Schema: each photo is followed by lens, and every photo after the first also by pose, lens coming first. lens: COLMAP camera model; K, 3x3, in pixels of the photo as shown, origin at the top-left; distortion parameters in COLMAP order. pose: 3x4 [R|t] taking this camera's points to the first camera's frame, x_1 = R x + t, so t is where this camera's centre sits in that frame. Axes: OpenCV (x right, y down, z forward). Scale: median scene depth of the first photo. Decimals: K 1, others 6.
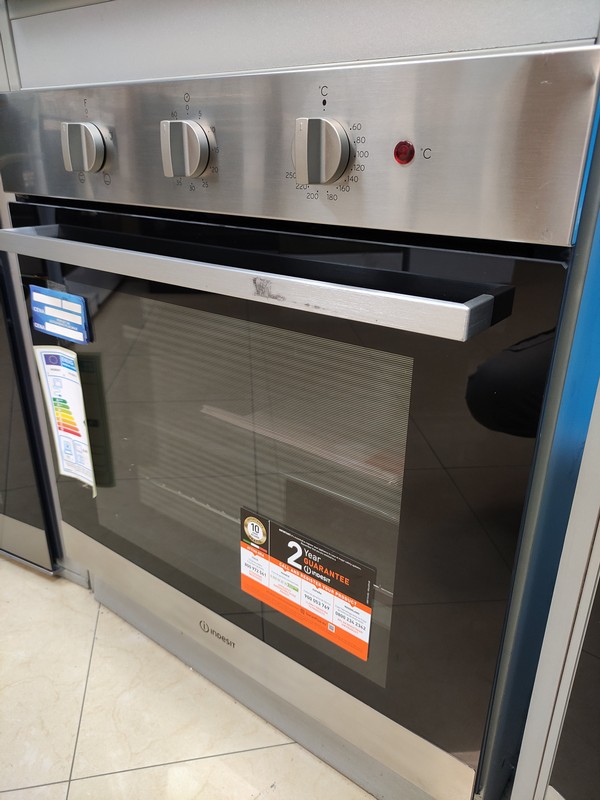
lens RADIAL K [[601.0, 0, 300.0], [0, 601.0, 400.0], [0, 0, 1]] dist [0.039167, -0.031470]
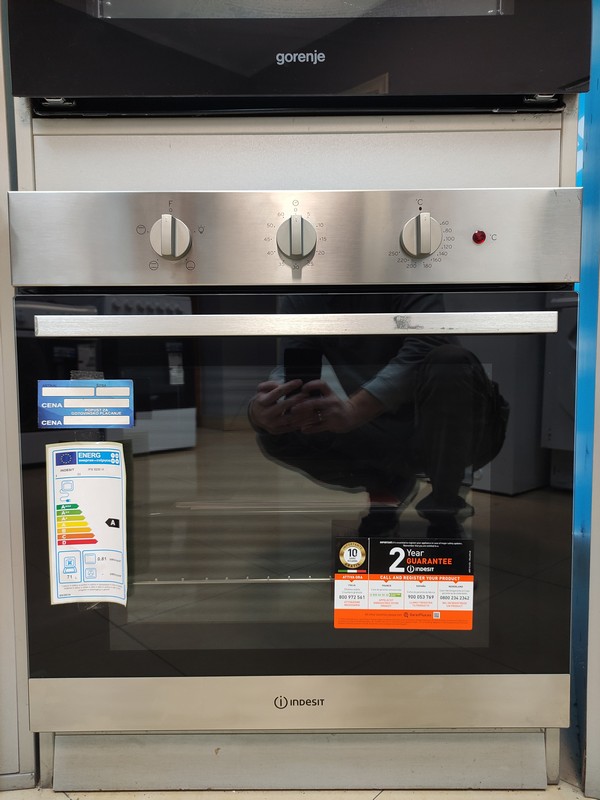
lens RADIAL K [[601.0, 0, 300.0], [0, 601.0, 400.0], [0, 0, 1]] dist [0.039167, -0.031470]
pose [[0.796207, -0.057693, 0.602268, -0.776419], [0.247903, 0.939154, -0.237768, 0.179086], [-0.551904, 0.338617, 0.762063, 0.092521]]
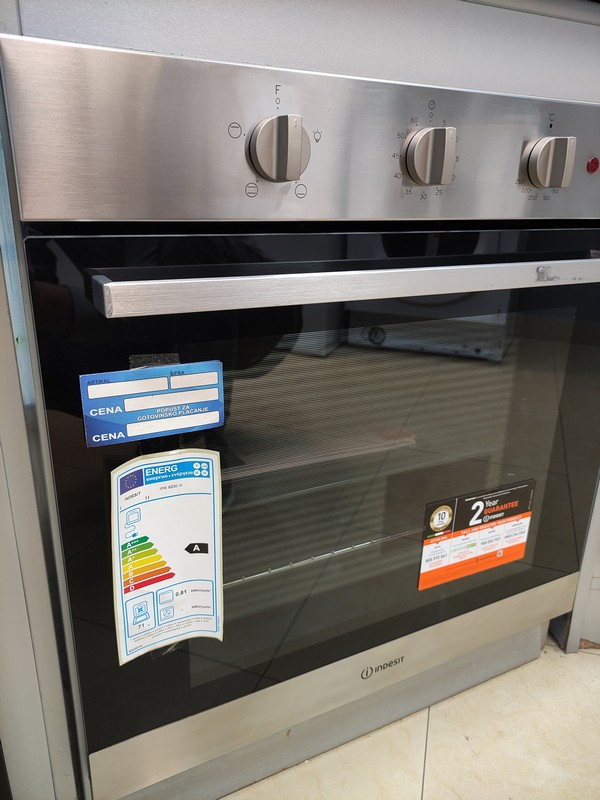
lens RADIAL K [[601.0, 0, 300.0], [0, 601.0, 400.0], [0, 0, 1]] dist [0.039167, -0.031470]
pose [[0.433841, -0.300296, 0.849473, -0.968424], [0.331046, 0.930004, 0.159693, -0.215894], [-0.837968, 0.211933, 0.502885, 0.602473]]
